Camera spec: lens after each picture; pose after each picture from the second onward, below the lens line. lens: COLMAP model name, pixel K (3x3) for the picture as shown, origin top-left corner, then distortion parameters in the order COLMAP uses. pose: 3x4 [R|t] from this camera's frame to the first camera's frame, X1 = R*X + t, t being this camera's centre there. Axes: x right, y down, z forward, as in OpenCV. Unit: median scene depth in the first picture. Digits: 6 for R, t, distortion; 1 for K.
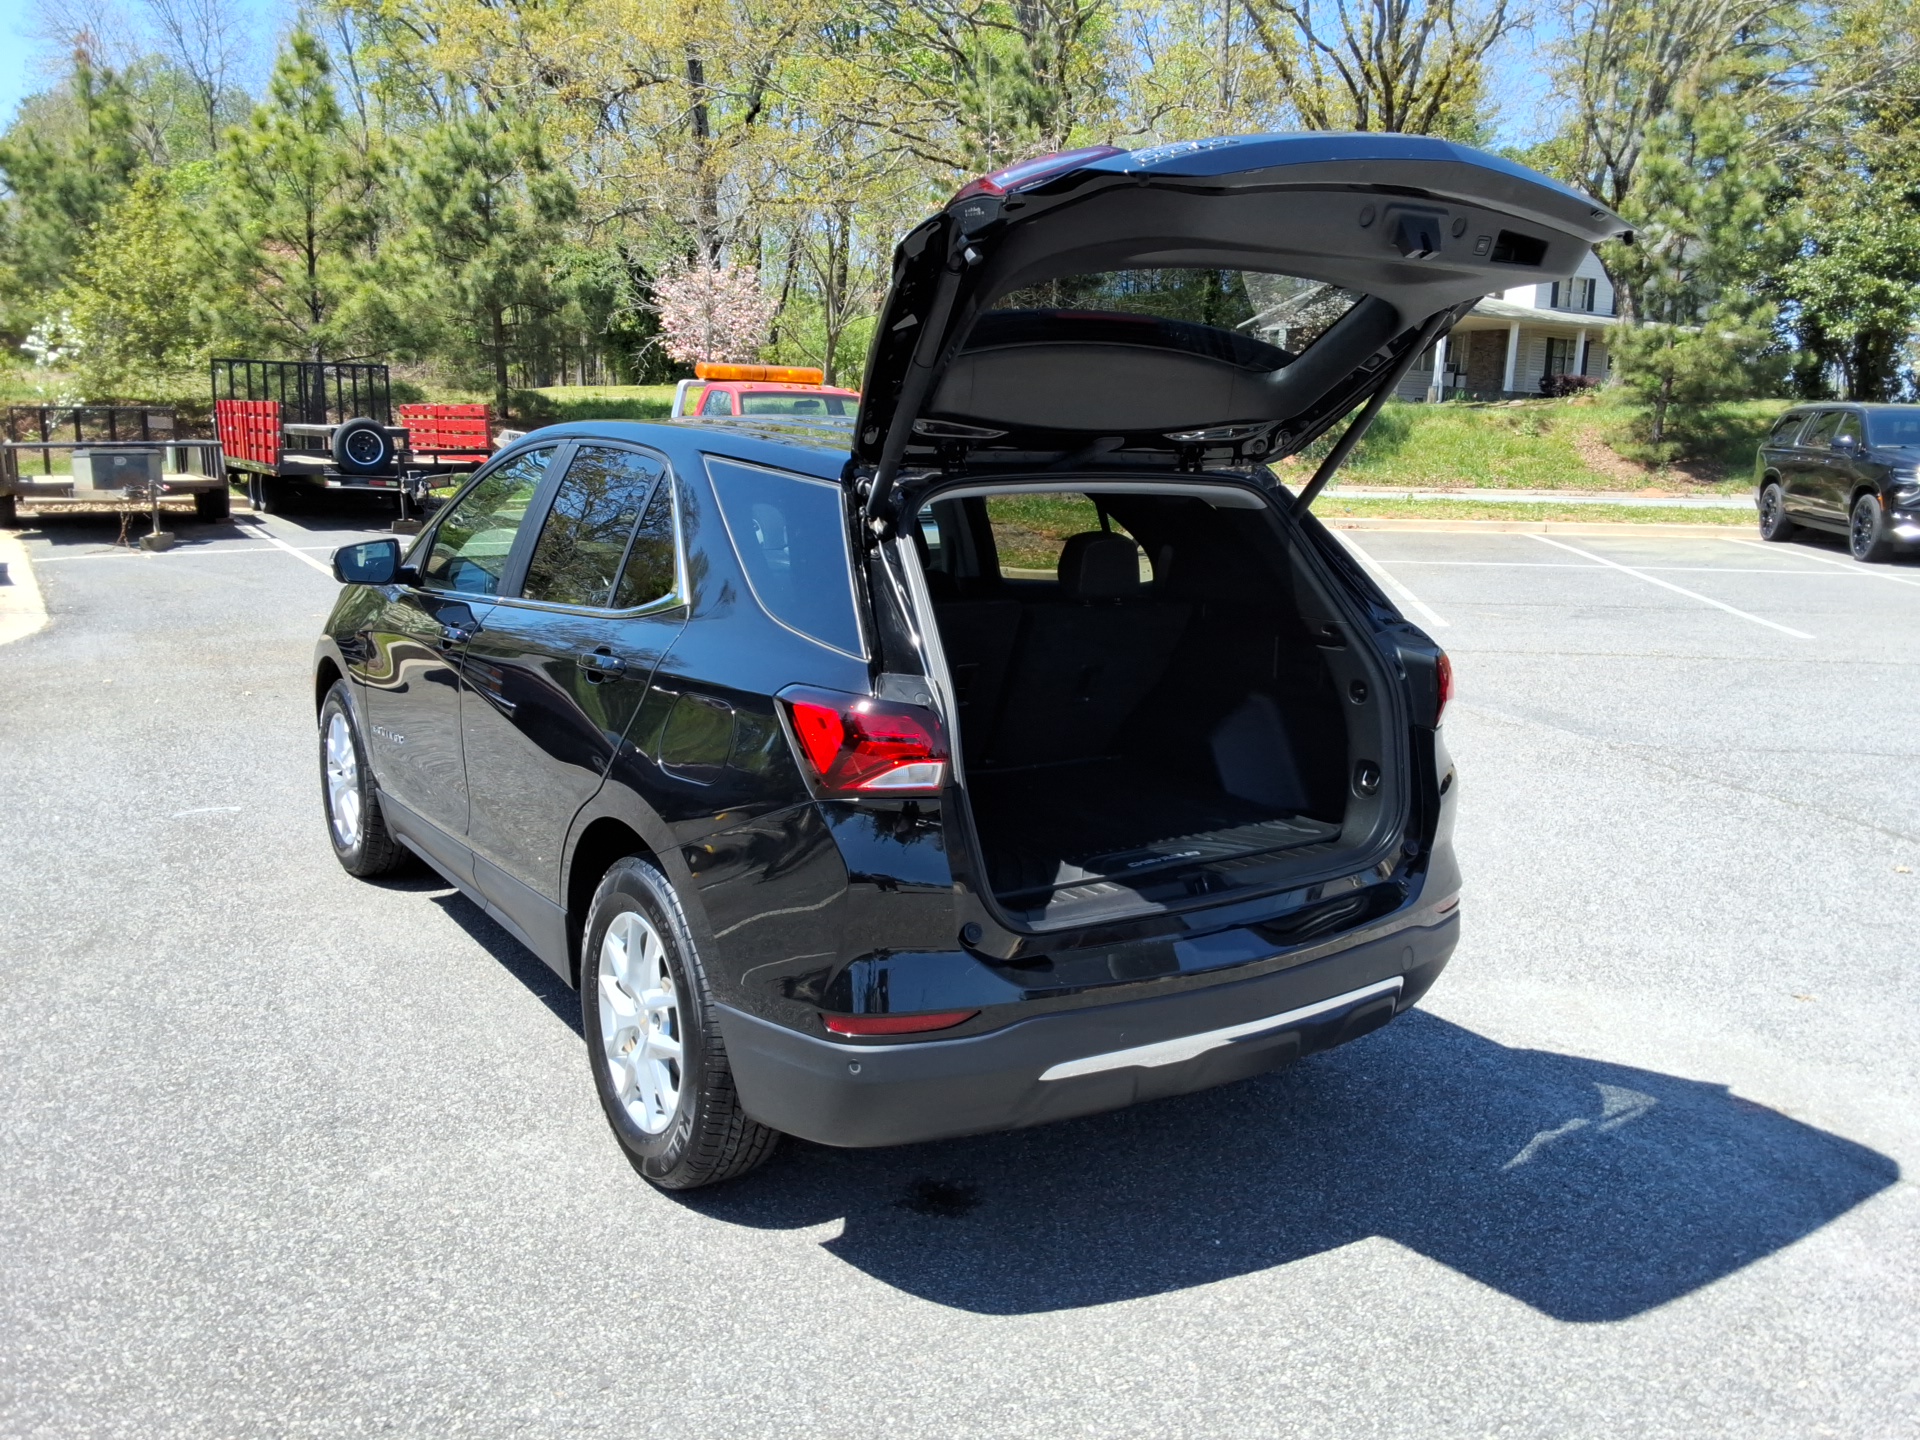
lens RADIAL K [[1532.2, 0, 975.6], [0, 1532.2, 713.5], [0, 0, 1]] dist [0.101692, -0.158610]
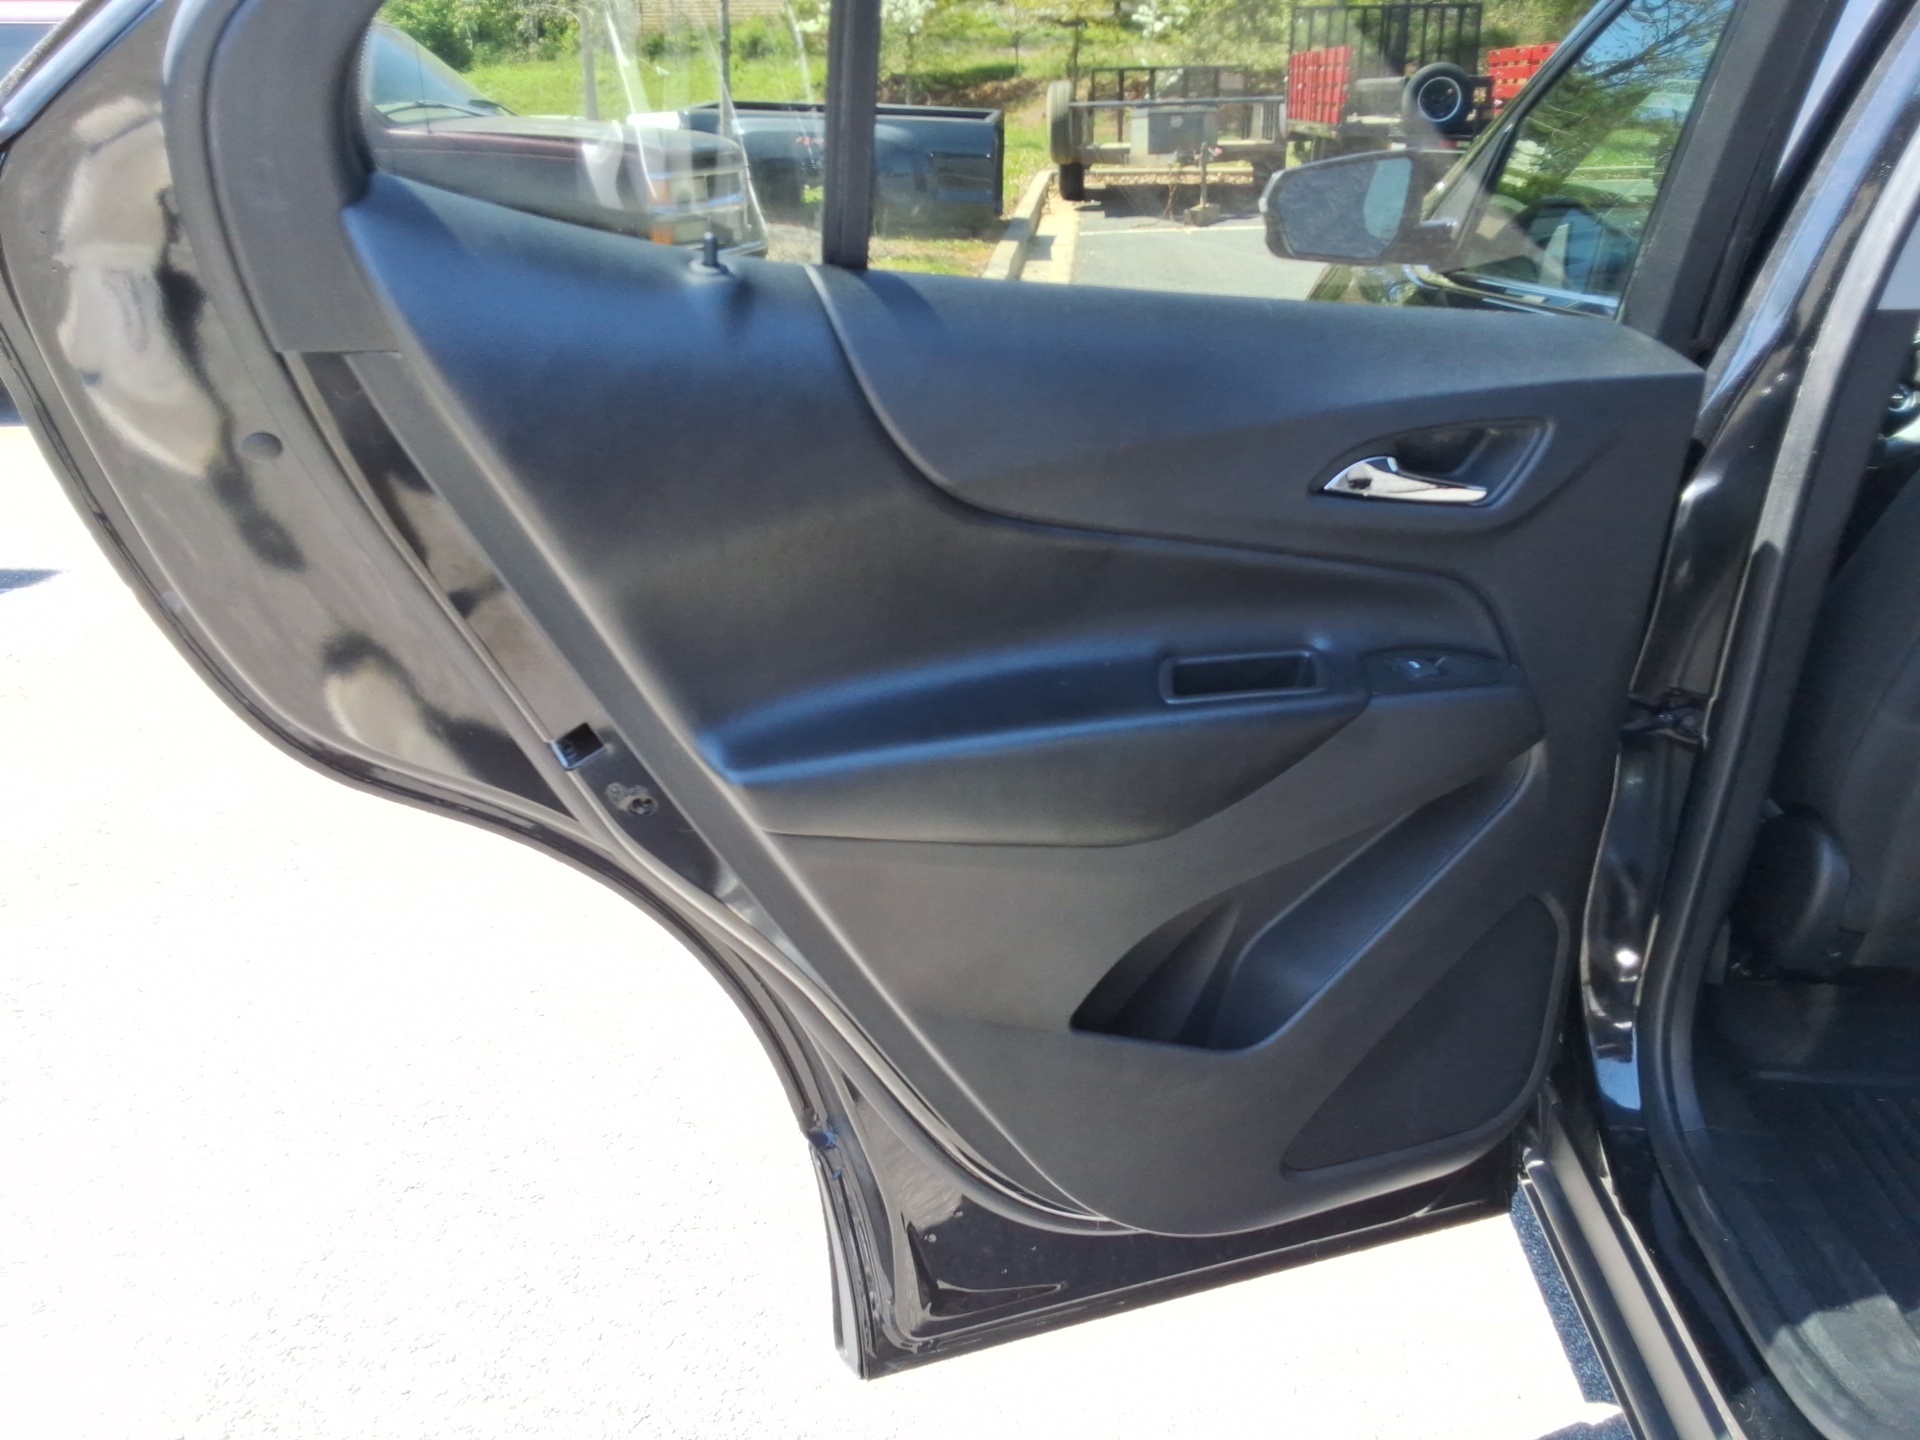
lens RADIAL K [[1532.2, 0, 978.3], [0, 1532.2, 704.6], [0, 0, 1]] dist [0.101692, -0.158610]
pose [[0.798340, 0.194489, -0.569936, -0.041226], [-0.085088, 0.973348, 0.212965, -0.009417], [0.596166, -0.121524, 0.793611, 0.119677]]
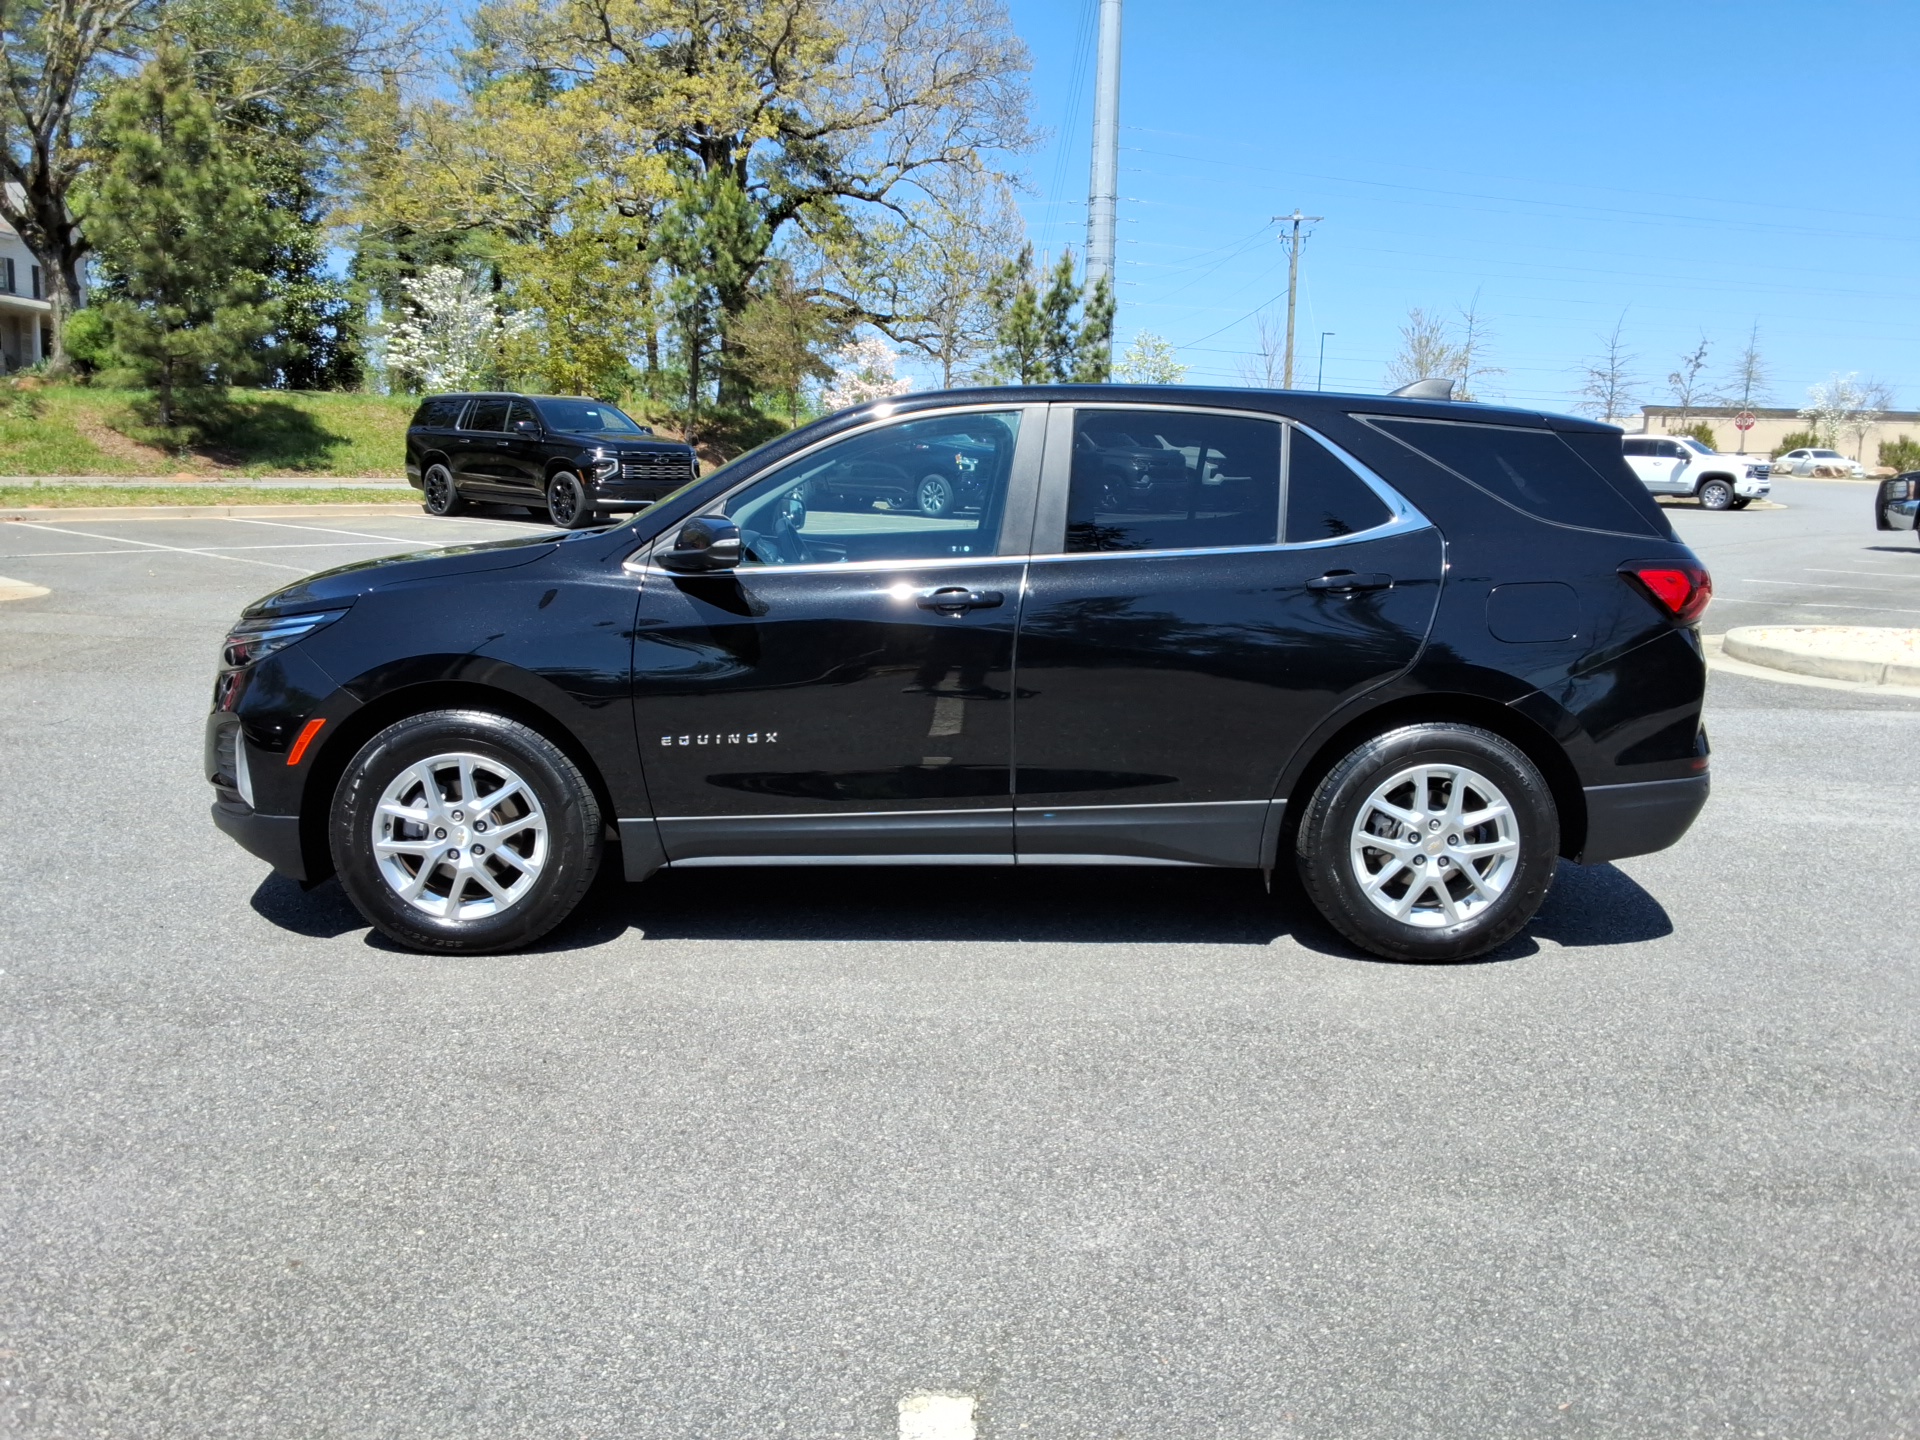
lens RADIAL K [[1532.2, 0, 972.6], [0, 1532.2, 716.3], [0, 0, 1]] dist [0.101692, -0.158610]
pose [[0.536429, -0.149255, 0.830642, -0.220333], [0.141537, 0.986208, 0.085803, -0.011535], [-0.831992, 0.071539, 0.550156, 0.087070]]
